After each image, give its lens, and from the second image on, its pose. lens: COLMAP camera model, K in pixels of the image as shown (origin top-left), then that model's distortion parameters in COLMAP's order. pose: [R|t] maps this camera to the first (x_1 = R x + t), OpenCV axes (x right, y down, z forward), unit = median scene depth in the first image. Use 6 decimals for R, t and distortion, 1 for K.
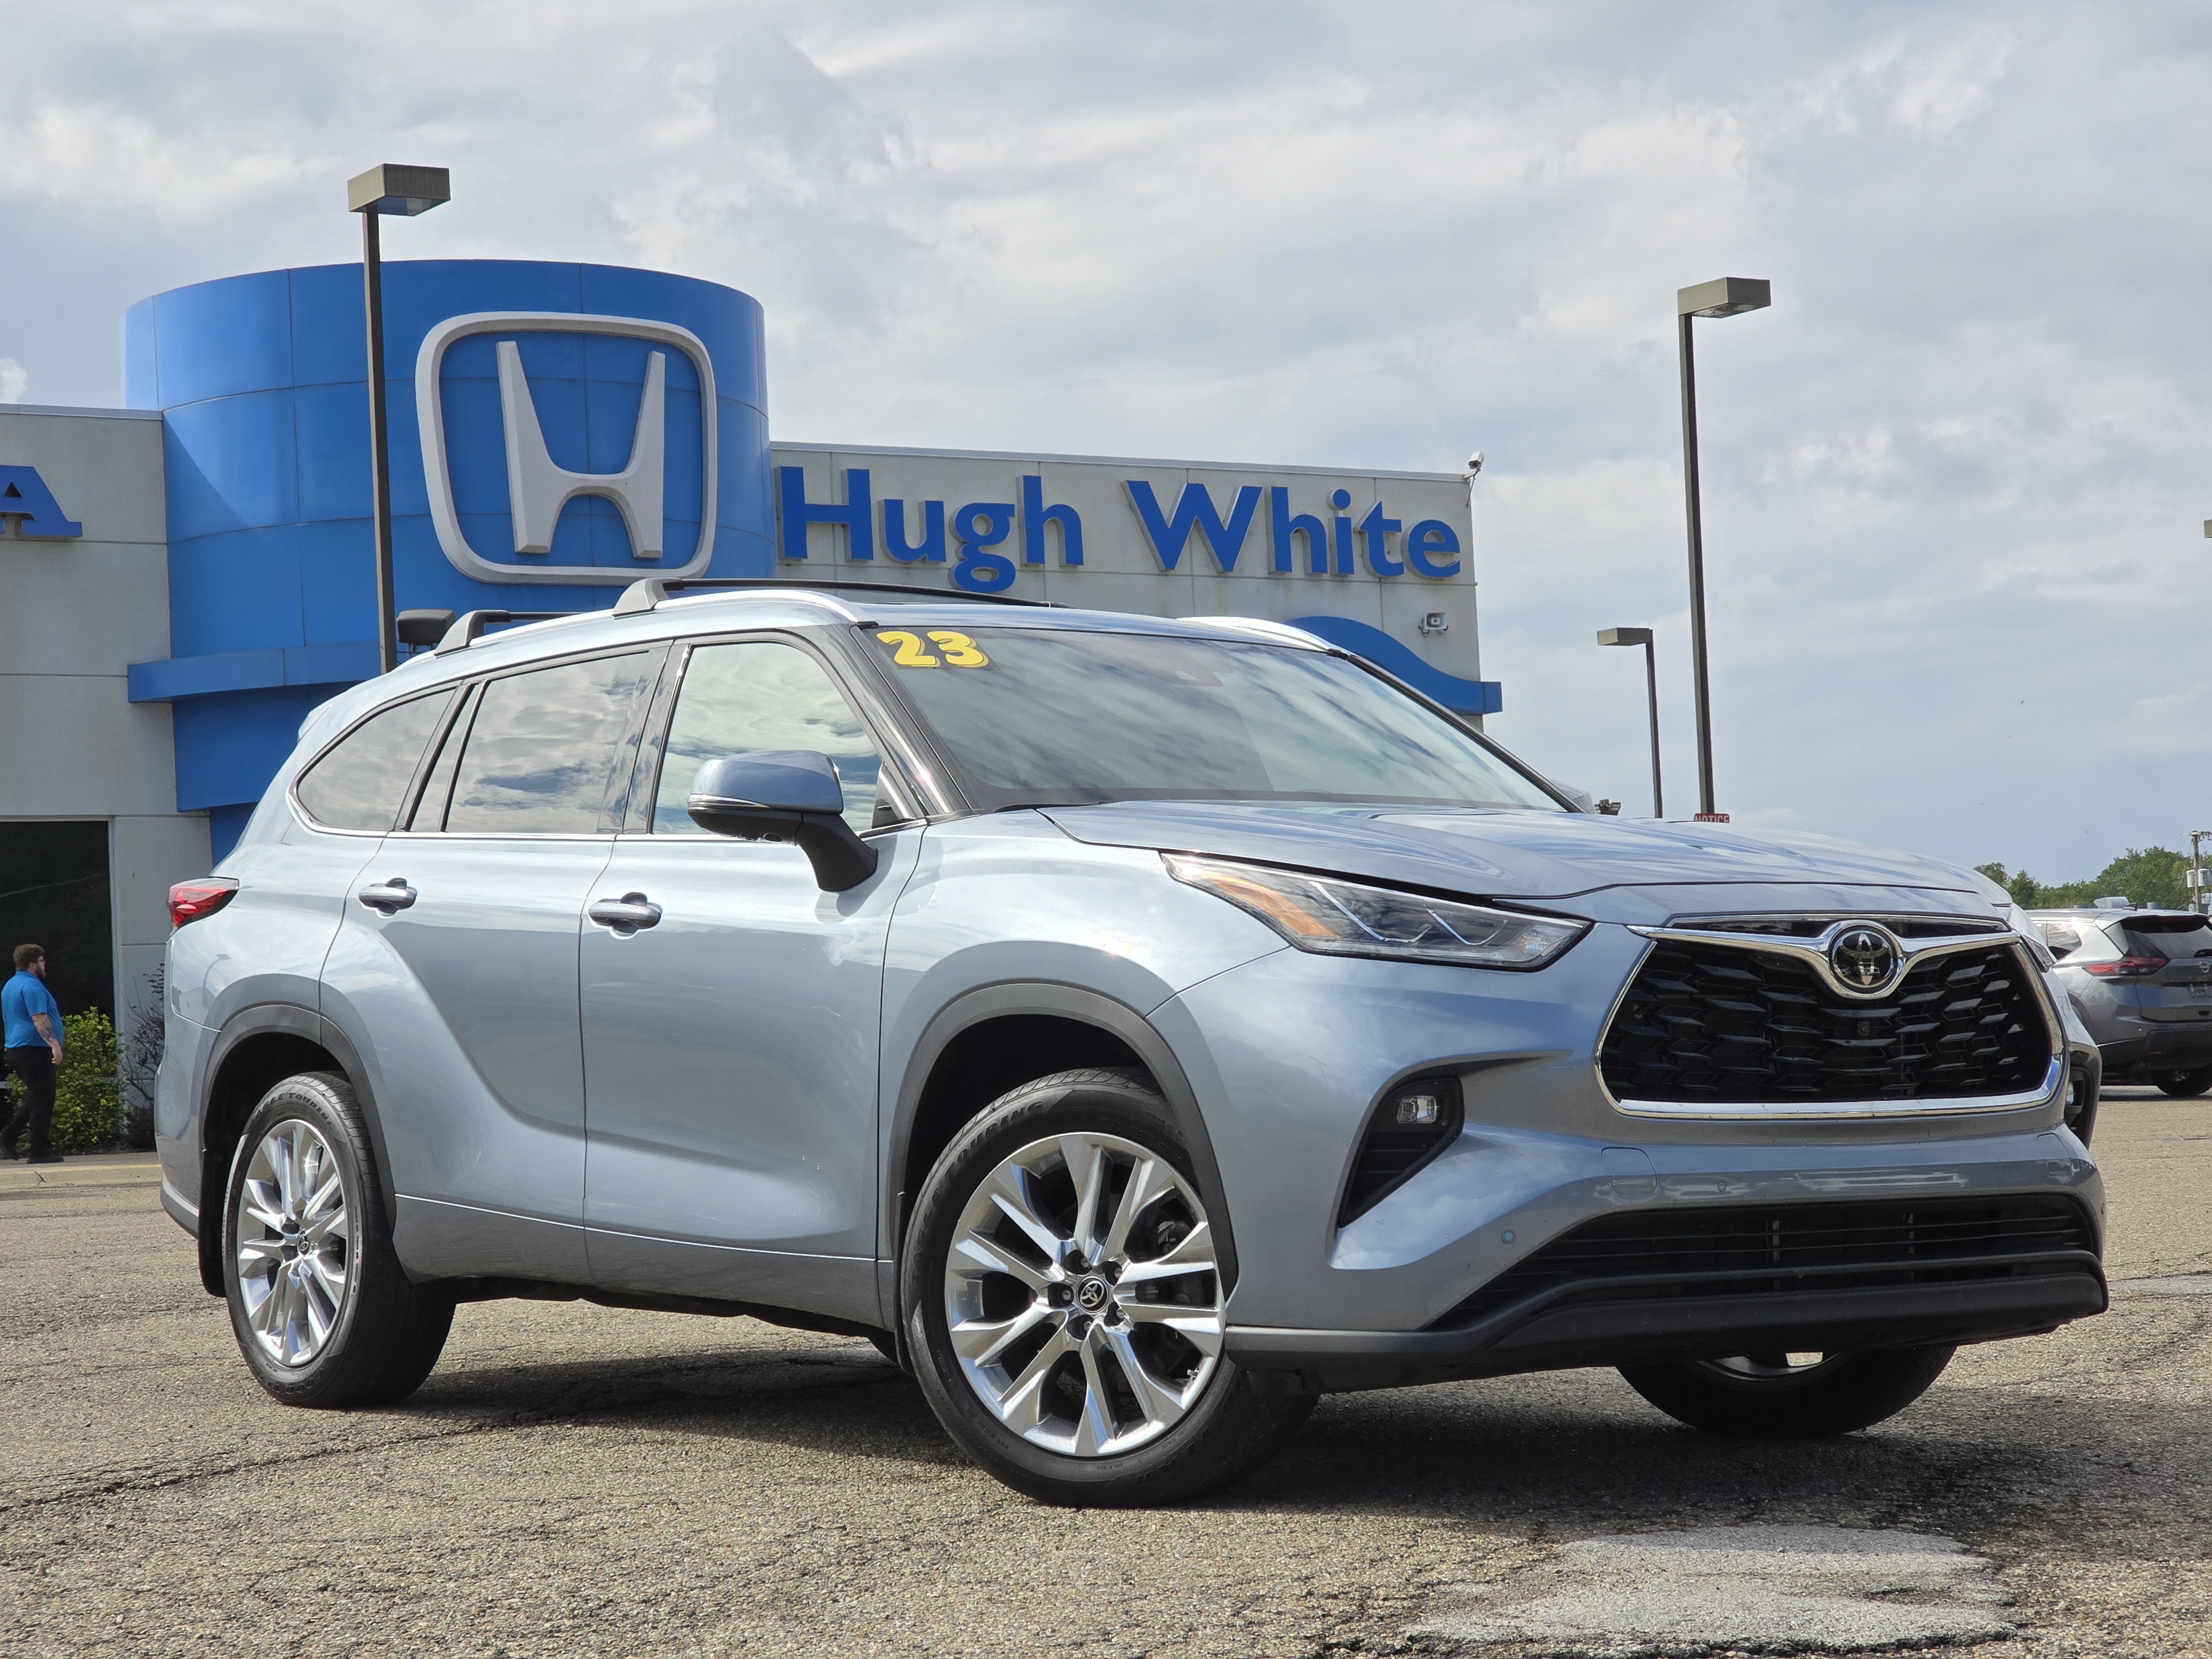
lens RADIAL K [[4282.4, 0, 1097.7], [0, 4282.4, 828.2], [0, 0, 1]] dist [-0.004373, 0.000000]
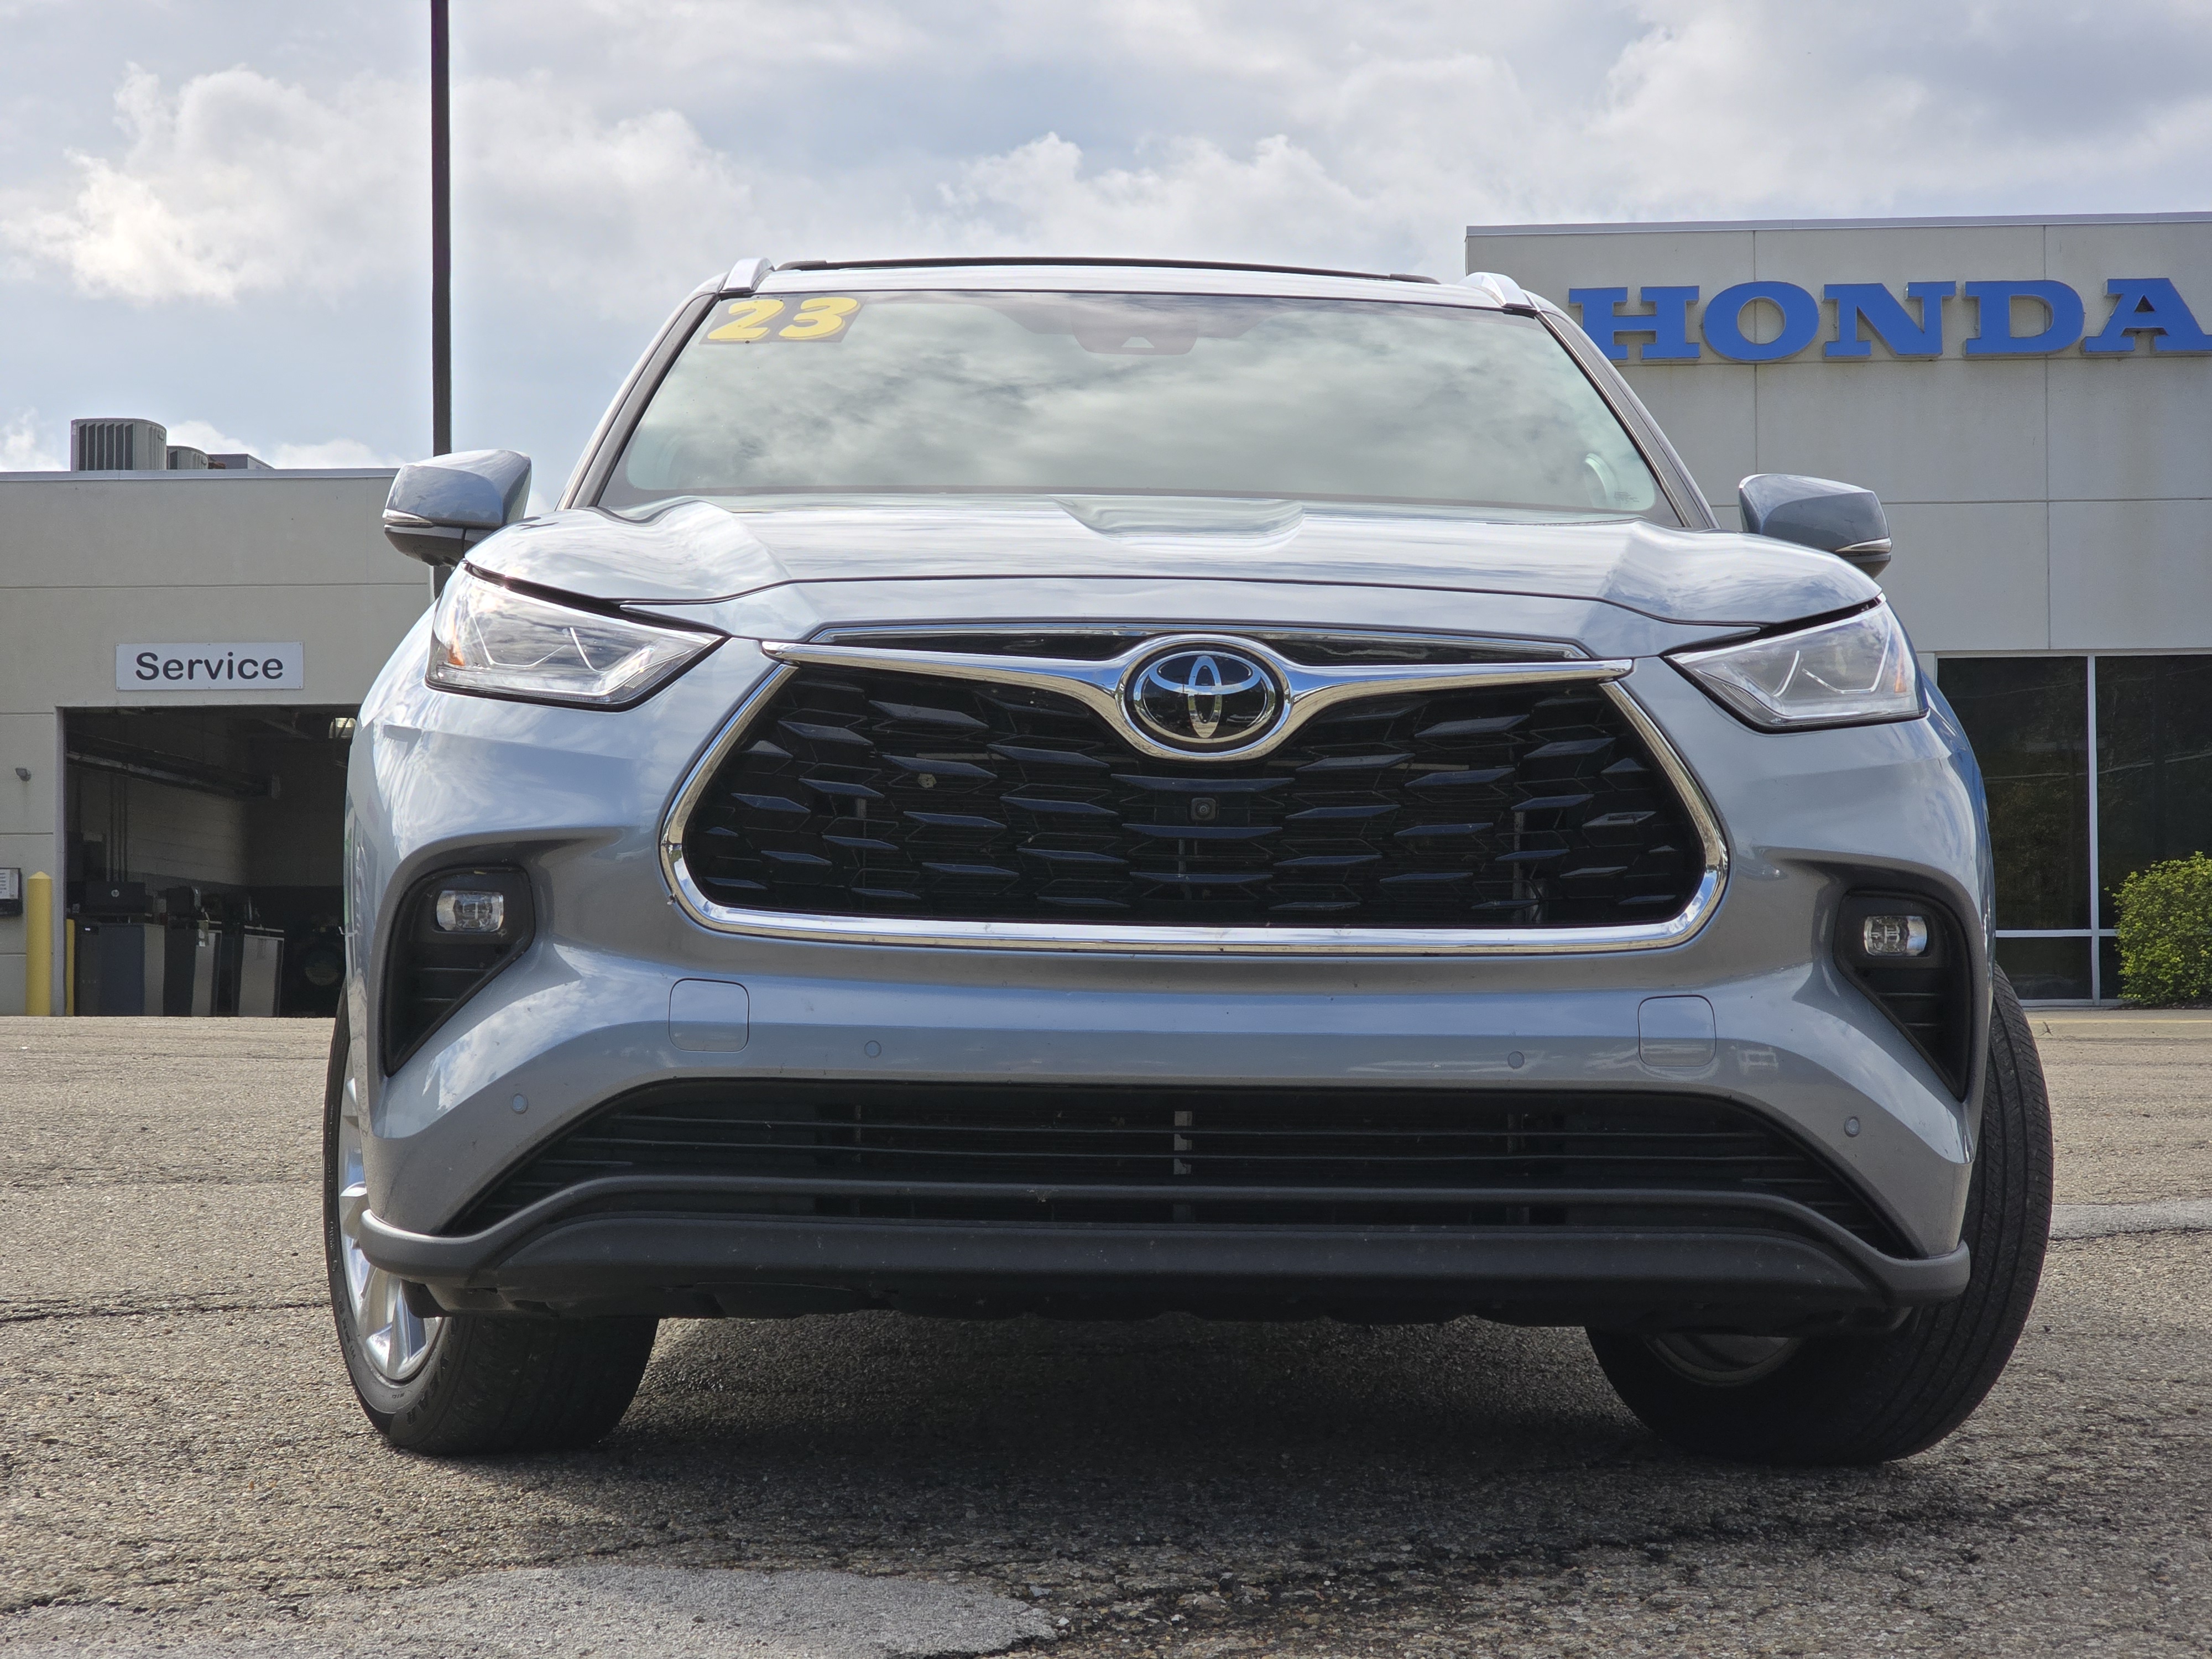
lens RADIAL K [[4282.4, 0, 1106.5], [0, 4282.4, 838.6], [0, 0, 1]] dist [-0.004373, 0.000000]
pose [[0.820652, 0.018213, -0.571138, 0.525339], [0.001943, 0.999397, 0.034662, 0.029571], [0.571425, -0.029555, 0.820122, 0.482805]]
